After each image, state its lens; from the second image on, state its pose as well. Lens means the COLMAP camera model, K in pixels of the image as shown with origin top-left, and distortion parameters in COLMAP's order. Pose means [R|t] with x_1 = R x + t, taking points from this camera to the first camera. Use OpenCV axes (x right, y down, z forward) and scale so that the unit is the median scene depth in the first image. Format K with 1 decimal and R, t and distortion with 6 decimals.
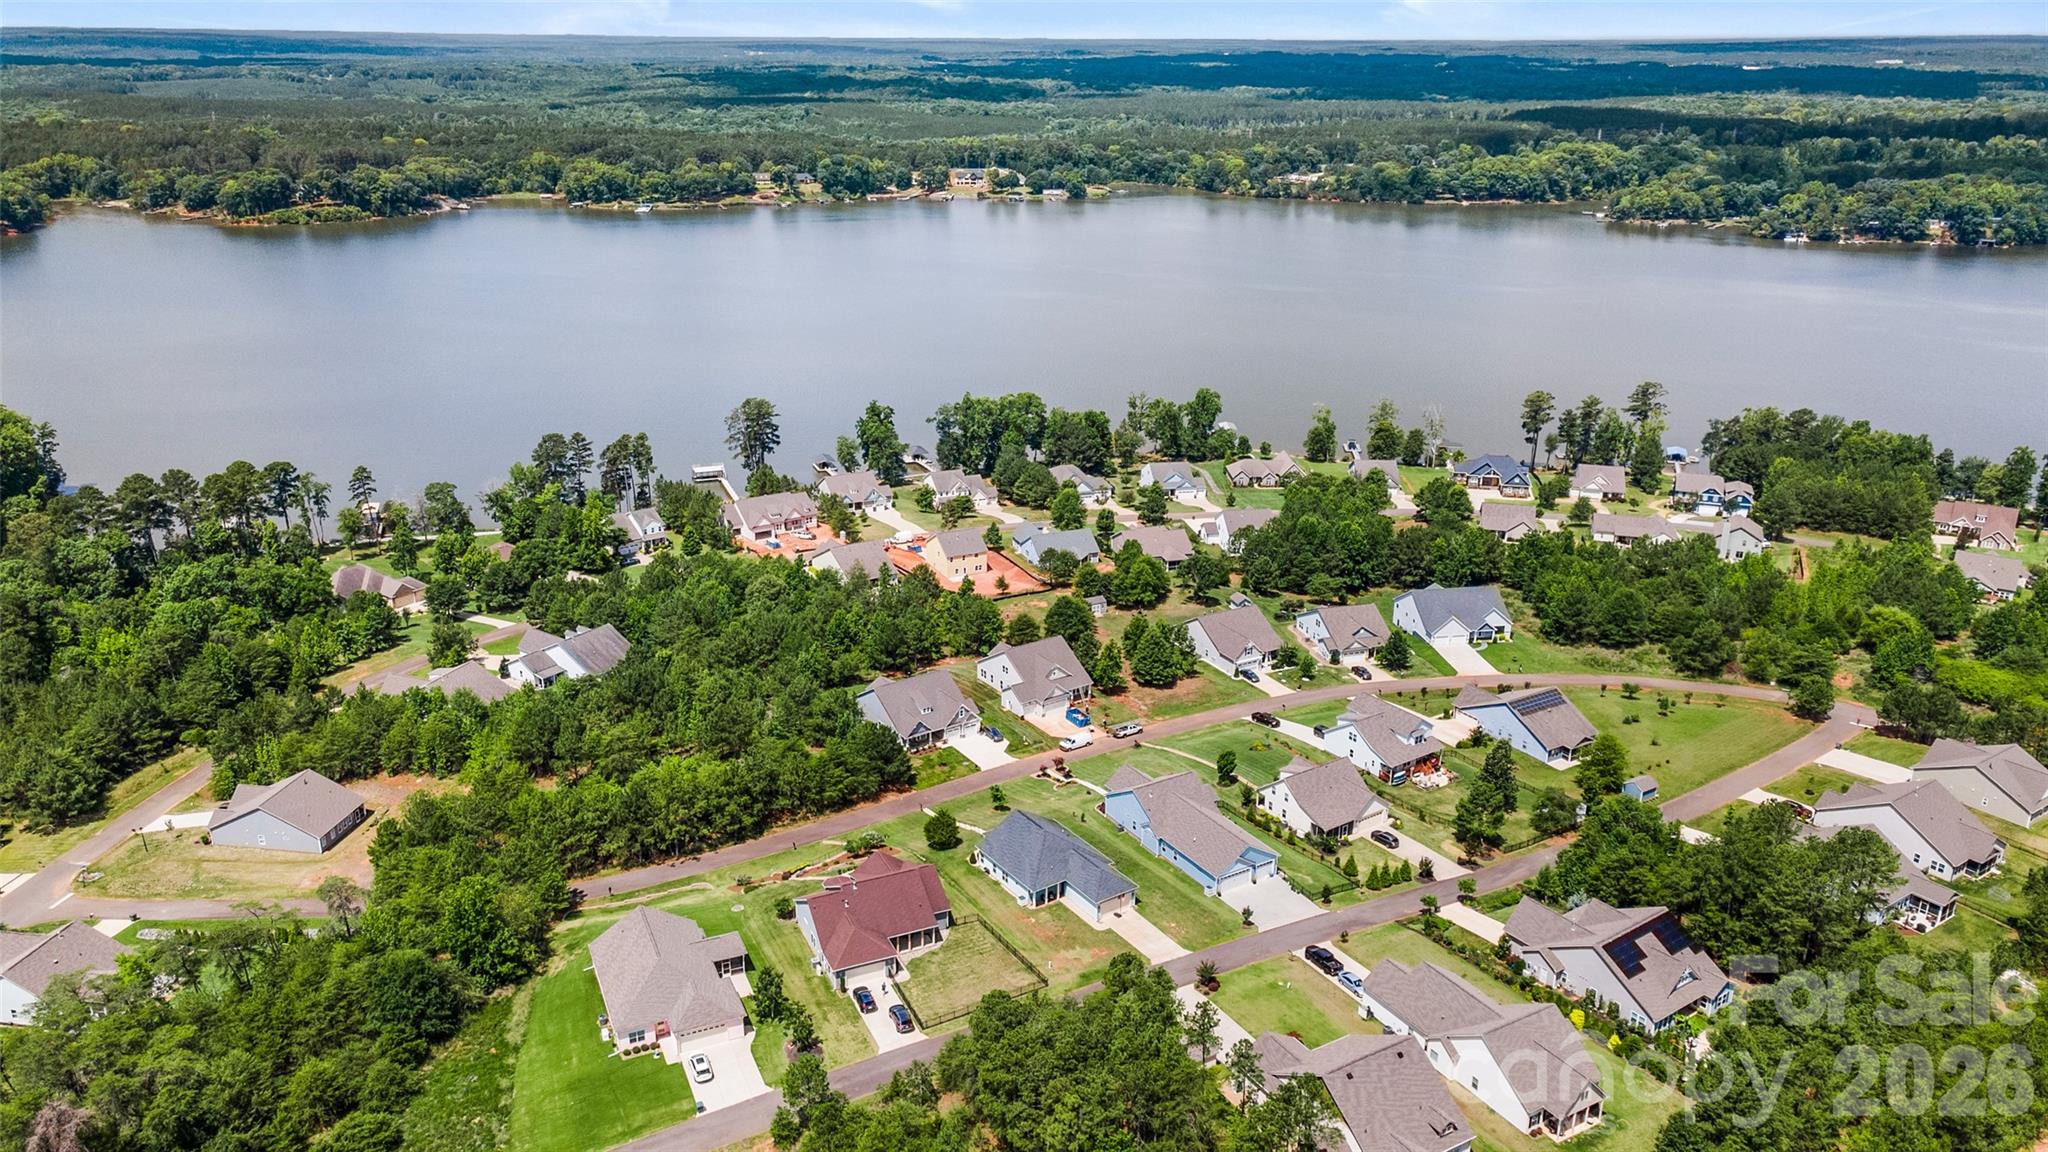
lens RADIAL K [[1484.3, 0, 1018.6], [0, 1484.3, 581.0], [0, 0, 1]] dist [0.019469, 0.036546]
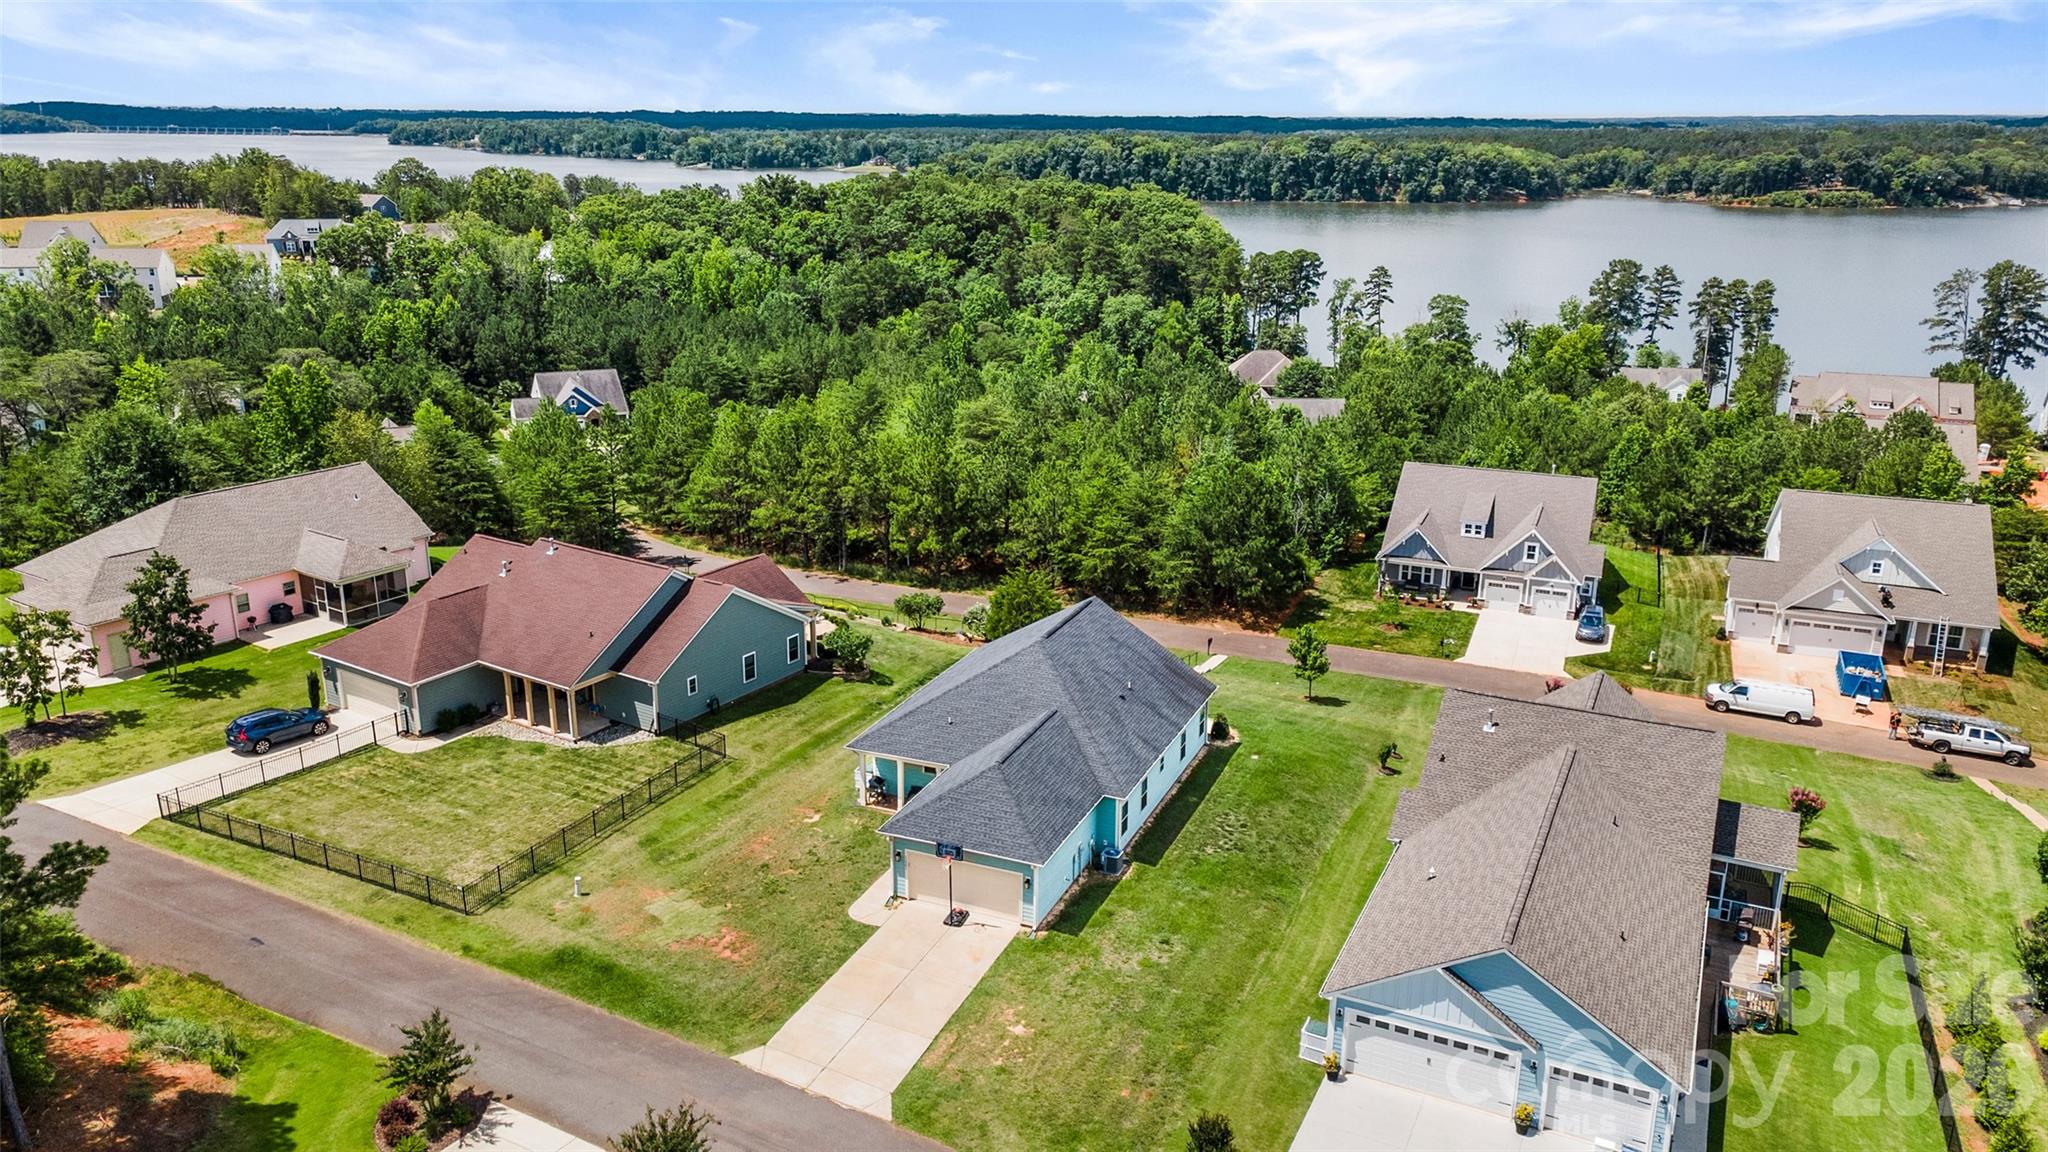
lens RADIAL K [[1484.3, 0, 1017.4], [0, 1484.3, 580.9], [0, 0, 1]] dist [0.019469, 0.036546]
pose [[0.535328, 0.249174, -0.807054, 0.124648], [-0.293325, 0.950872, 0.099011, 0.053099], [0.792076, 0.183726, 0.582117, 0.344468]]
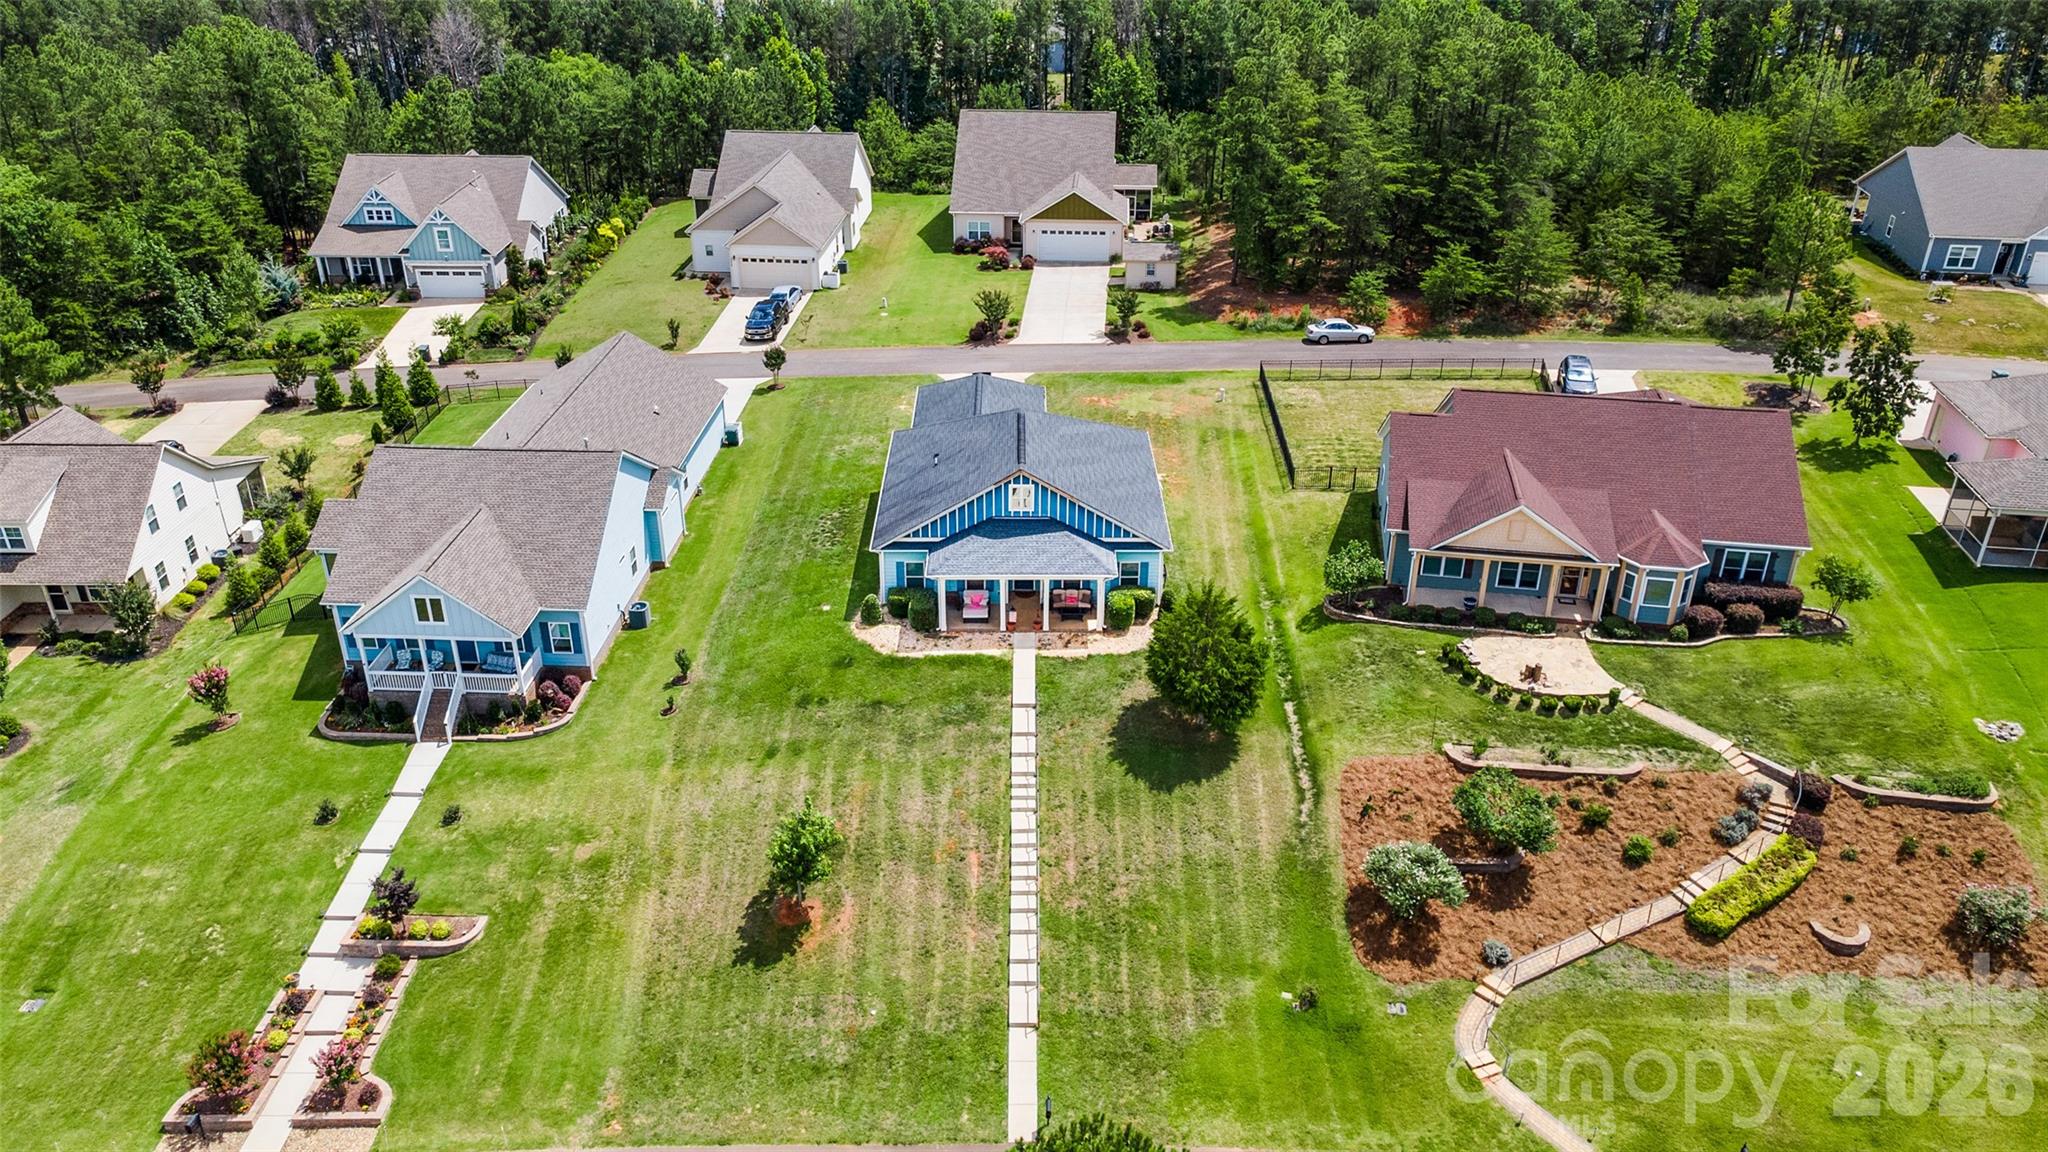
lens RADIAL K [[1484.3, 0, 1023.2], [0, 1484.3, 579.0], [0, 0, 1]] dist [0.019469, 0.036546]
pose [[-0.827728, -0.265568, 0.494307, -0.071791], [0.184322, 0.703351, 0.686529, -0.018877], [-0.529992, 0.659371, -0.533234, 0.525682]]
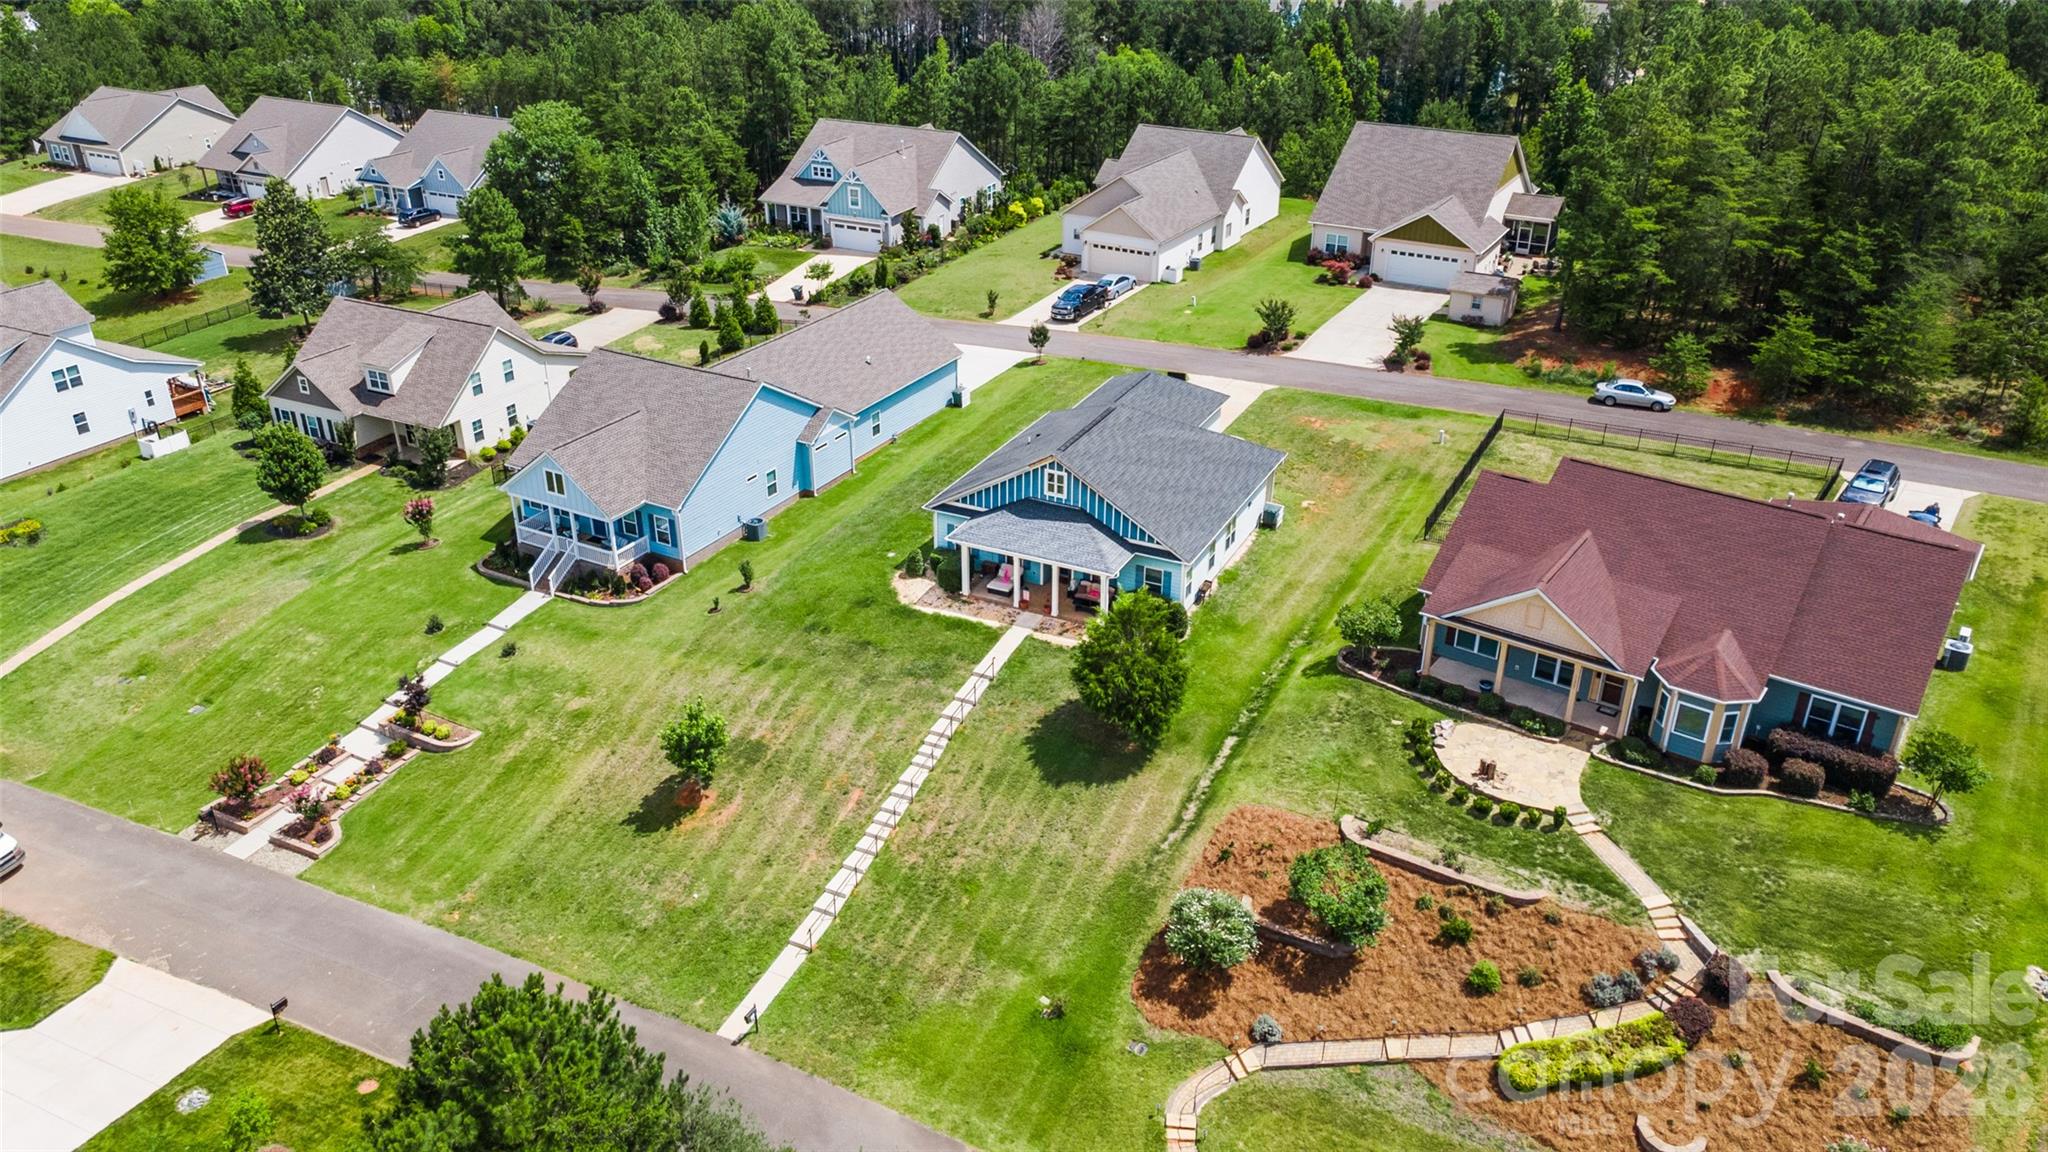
lens RADIAL K [[1484.3, 0, 1019.5], [0, 1484.3, 577.5], [0, 0, 1]] dist [0.019469, 0.036546]
pose [[-0.491779, -0.404312, 0.771159, -0.112885], [0.291283, 0.758238, 0.583292, -0.006107], [-0.820553, 0.511476, -0.255116, 0.490344]]
